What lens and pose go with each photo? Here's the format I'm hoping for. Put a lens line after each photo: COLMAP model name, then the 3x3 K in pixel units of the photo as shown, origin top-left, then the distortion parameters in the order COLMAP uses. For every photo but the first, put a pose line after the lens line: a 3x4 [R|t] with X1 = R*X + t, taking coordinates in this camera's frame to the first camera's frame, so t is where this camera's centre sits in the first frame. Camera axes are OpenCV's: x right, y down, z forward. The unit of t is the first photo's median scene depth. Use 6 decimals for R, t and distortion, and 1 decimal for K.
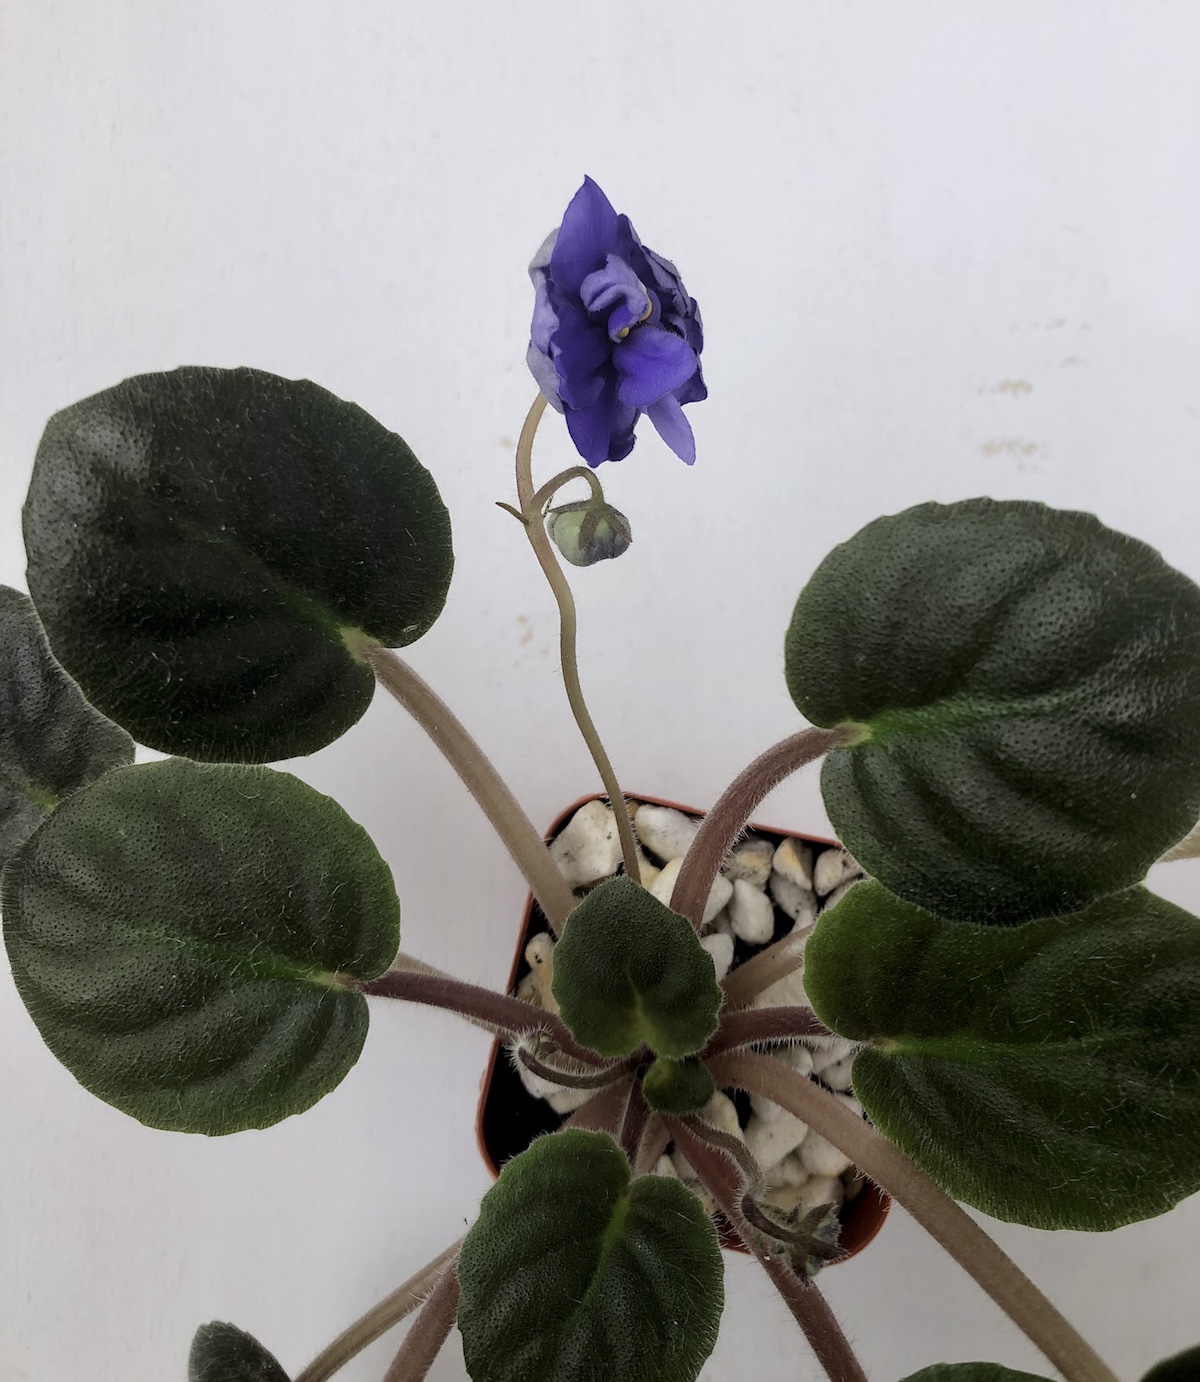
lens RADIAL K [[1546.3, 0, 598.0], [0, 1546.3, 689.7], [0, 0, 1]] dist [-0.029036, 0.000000]
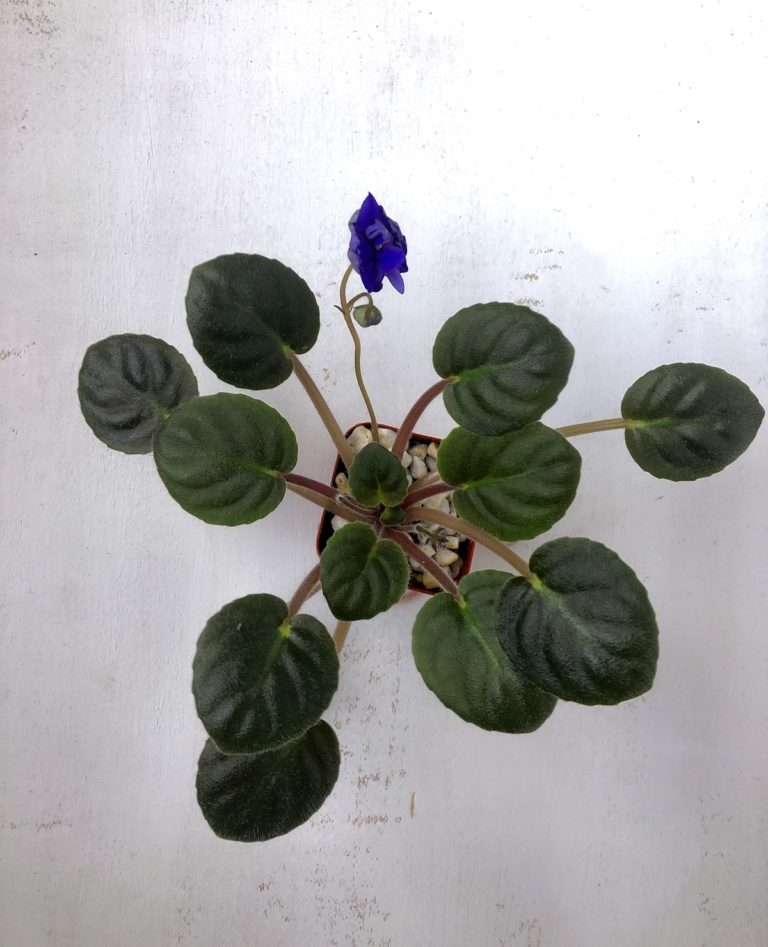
lens RADIAL K [[826.8, 0, 384.9], [0, 826.8, 475.0], [0, 0, 1]] dist [0.050364, -0.002929]
pose [[0.998046, 0.015080, 0.060641, -0.063461], [-0.017081, 0.999322, 0.032609, 0.149093], [-0.060108, -0.033581, 0.997627, -0.584129]]
